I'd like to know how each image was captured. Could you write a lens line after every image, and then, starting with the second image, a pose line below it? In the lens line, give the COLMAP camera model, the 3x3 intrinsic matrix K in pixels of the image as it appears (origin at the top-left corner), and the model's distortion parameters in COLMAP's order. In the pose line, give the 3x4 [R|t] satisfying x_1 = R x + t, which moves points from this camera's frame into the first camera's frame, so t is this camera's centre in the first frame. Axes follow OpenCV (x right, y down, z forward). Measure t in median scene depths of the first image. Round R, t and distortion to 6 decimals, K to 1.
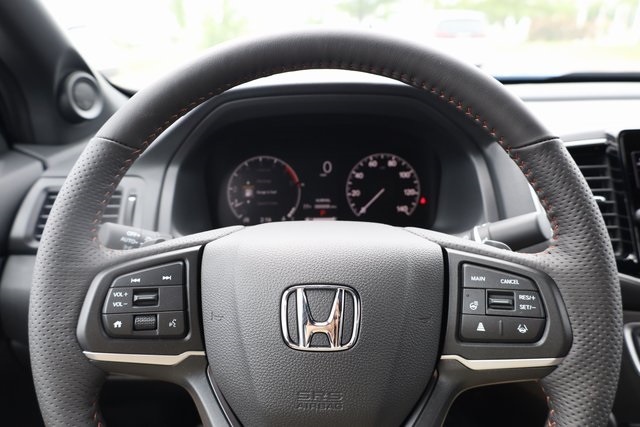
lens RADIAL K [[445.9, 0, 319.4], [0, 445.9, 196.5], [0, 0, 1]] dist [0.005962, 0.002177]
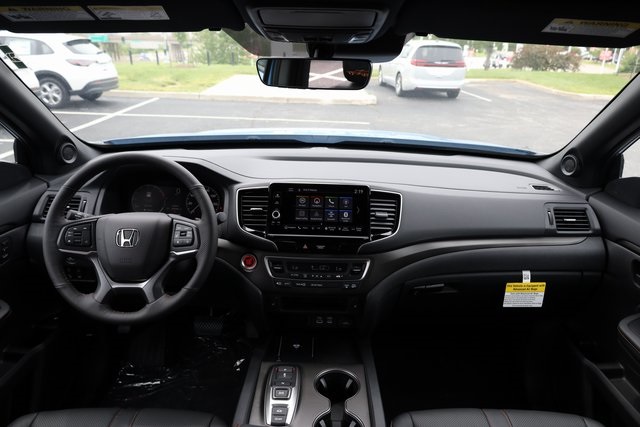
lens RADIAL K [[429.9, 0, 320.0], [0, 429.9, 213.5], [0, 0, 1]] dist [0.000376, 0.000004]
pose [[0.999092, 0.040374, 0.013590, 0.804042], [-0.040287, 0.999166, -0.006600, 0.034714], [-0.013845, 0.006046, 0.999886, -1.307111]]
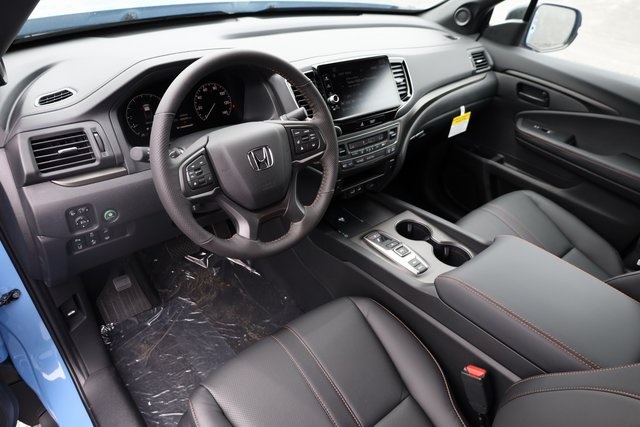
lens RADIAL K [[429.9, 0, 320.0], [0, 429.9, 213.5], [0, 0, 1]] dist [0.000376, 0.000004]
pose [[0.742529, -0.309617, 0.593960, -0.818281], [0.125778, 0.935430, 0.330378, -0.137733], [-0.657899, -0.170608, 0.733527, -0.747152]]
